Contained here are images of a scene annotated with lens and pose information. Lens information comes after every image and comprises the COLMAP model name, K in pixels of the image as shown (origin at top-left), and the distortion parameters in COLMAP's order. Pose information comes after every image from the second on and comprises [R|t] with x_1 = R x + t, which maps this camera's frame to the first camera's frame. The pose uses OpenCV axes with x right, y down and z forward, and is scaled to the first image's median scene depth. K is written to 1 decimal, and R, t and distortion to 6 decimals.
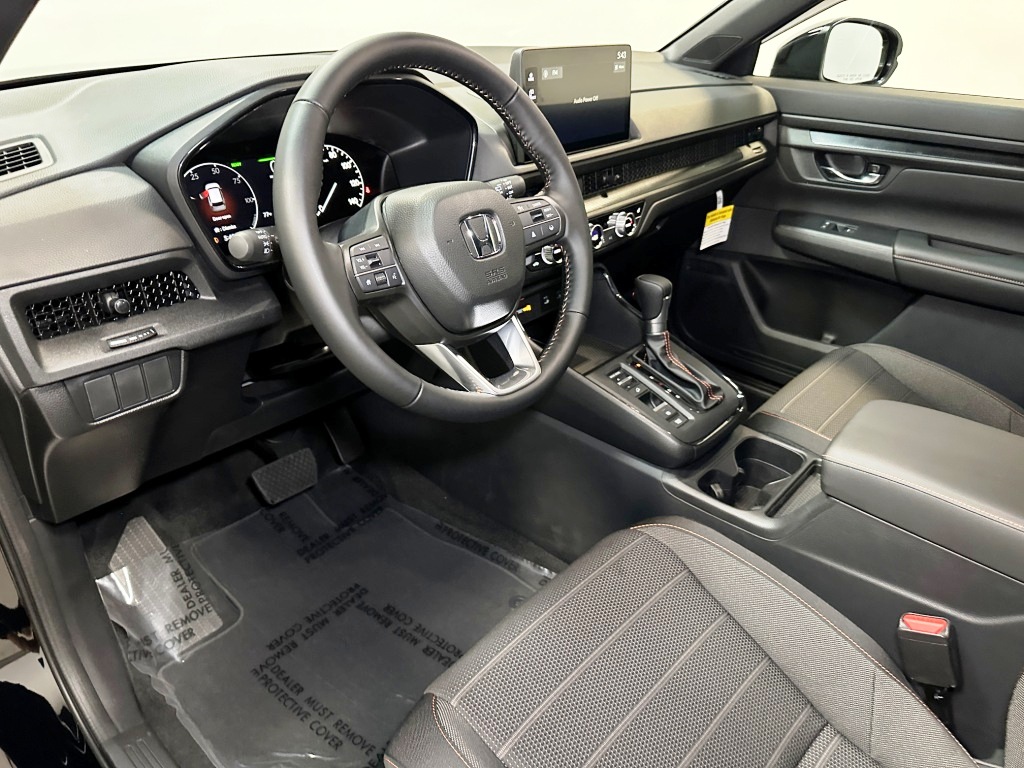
lens RADIAL K [[713.7, 0, 512.0], [0, 713.7, 384.0], [0, 0, 1]] dist [0.053430, -0.091047]
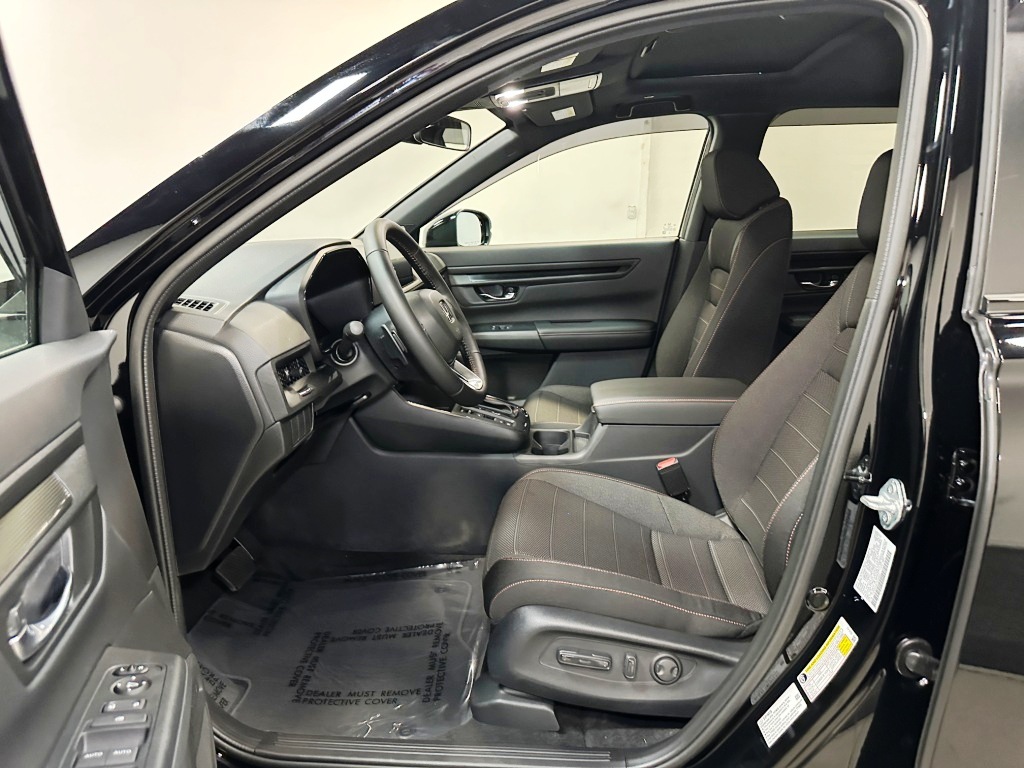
lens RADIAL K [[713.7, 0, 512.0], [0, 713.7, 384.0], [0, 0, 1]] dist [0.053430, -0.091047]
pose [[0.793000, -0.197942, 0.576168, -0.487606], [0.336778, 0.930533, -0.143835, 0.142058], [-0.507672, 0.308102, 0.804576, -0.264604]]
